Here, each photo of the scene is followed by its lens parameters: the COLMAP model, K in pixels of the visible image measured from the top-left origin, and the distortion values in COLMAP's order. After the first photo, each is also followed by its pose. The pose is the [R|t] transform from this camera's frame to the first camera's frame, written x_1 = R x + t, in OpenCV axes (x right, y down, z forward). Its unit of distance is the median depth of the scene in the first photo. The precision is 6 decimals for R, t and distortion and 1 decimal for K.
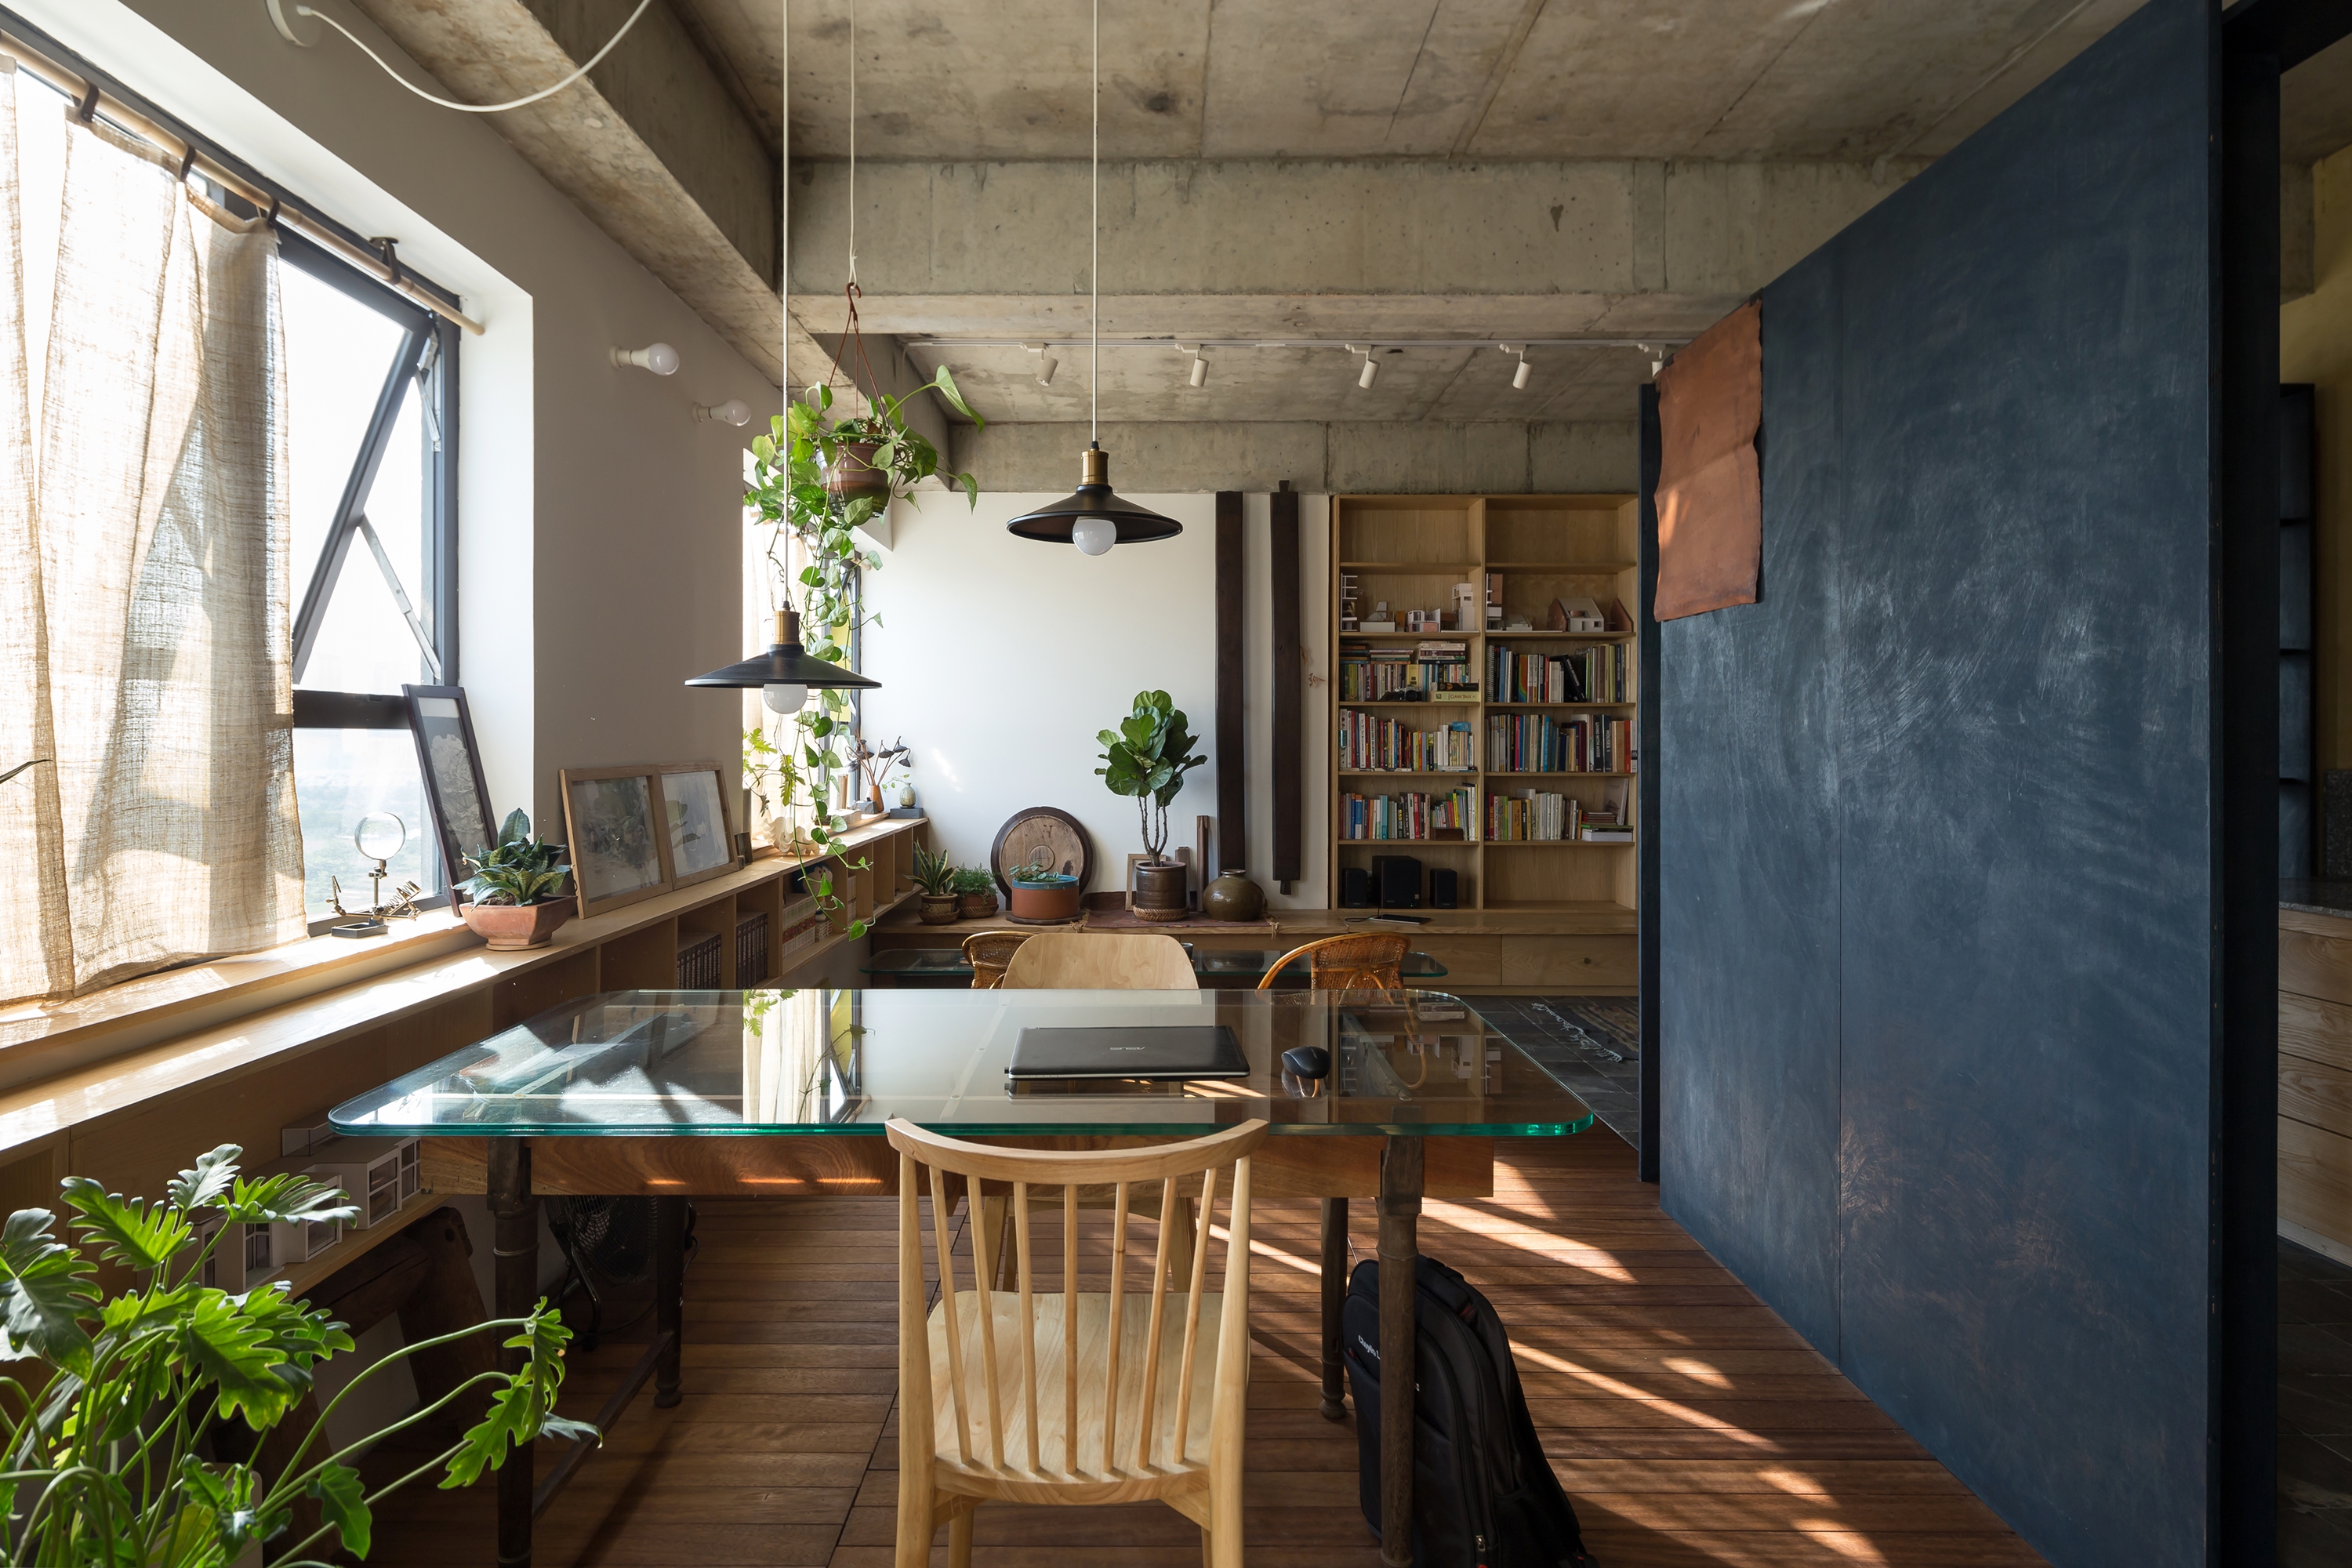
lens RADIAL K [[969.0, 0, 1174.8], [0, 969.0, 739.9], [0, 0, 1]] dist [0.001508, -0.003007]
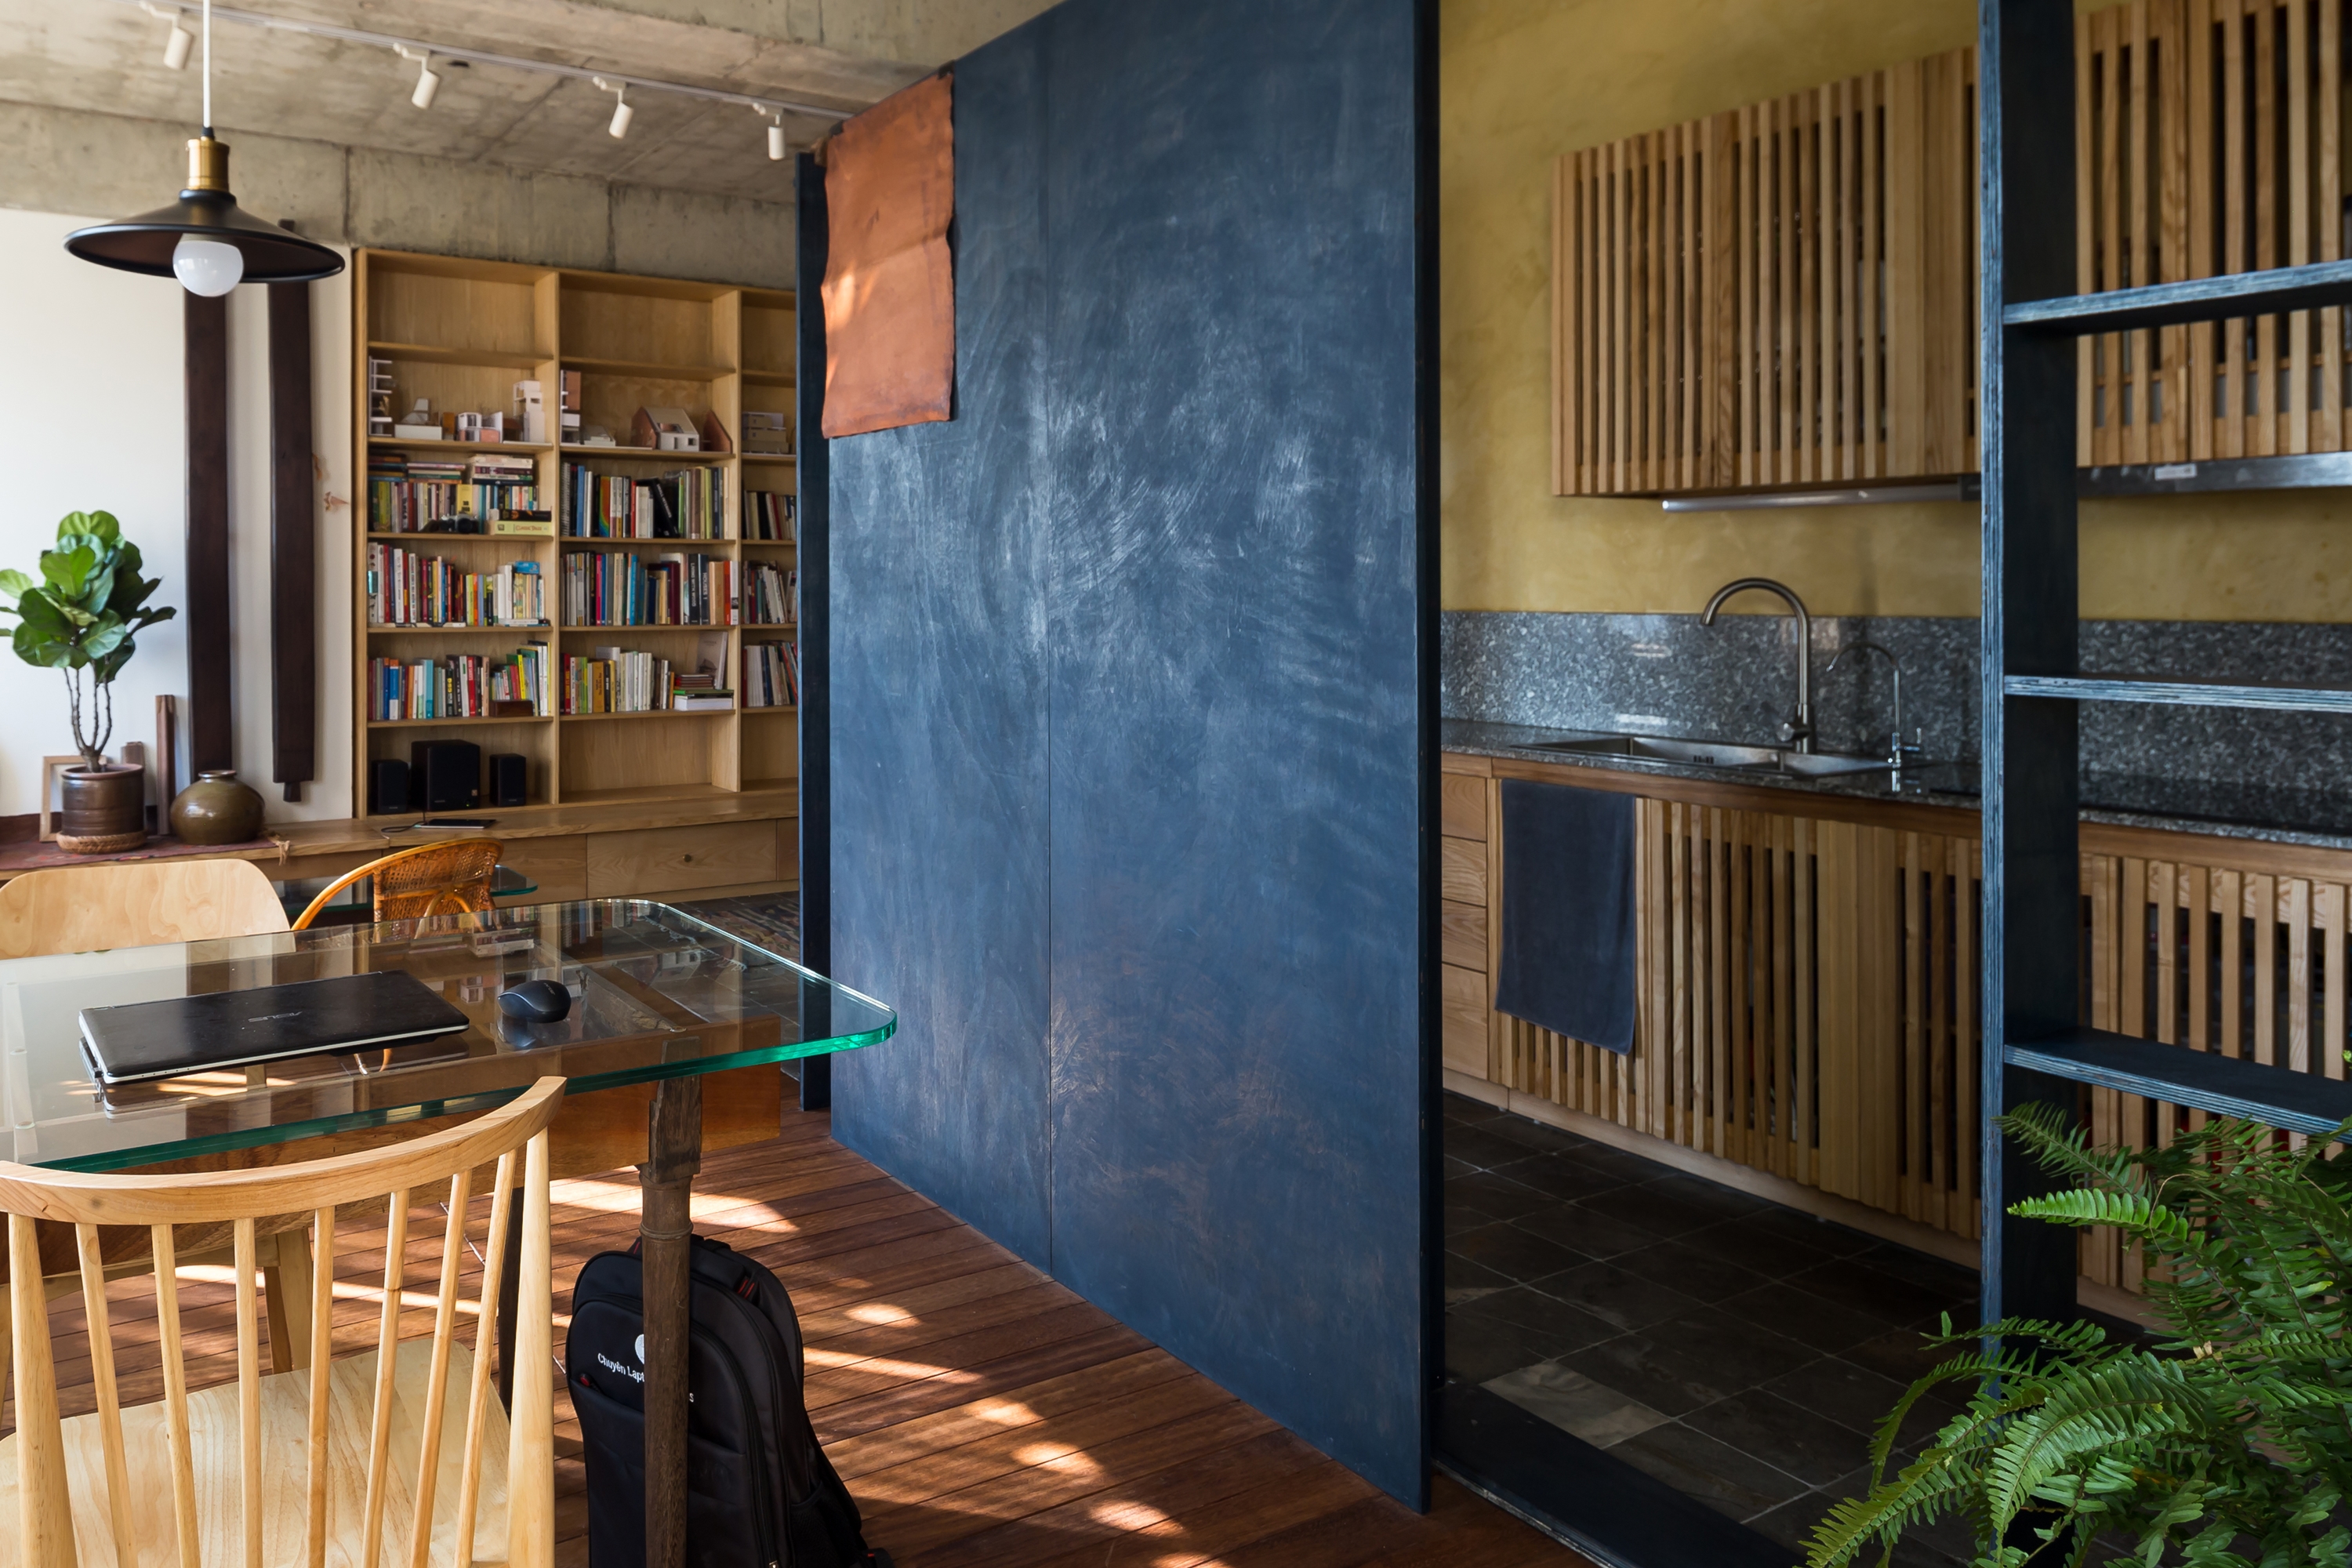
lens RADIAL K [[1201.6, 0, 1176.2], [0, 1201.6, 546.7], [0, 0, 1]] dist [-0.000896, 0.000509]
pose [[0.914126, 0.000681, 0.405429, 0.343752], [-0.000570, 1.000000, -0.000395, -0.027374], [-0.405429, 0.000130, 0.914127, -0.069145]]
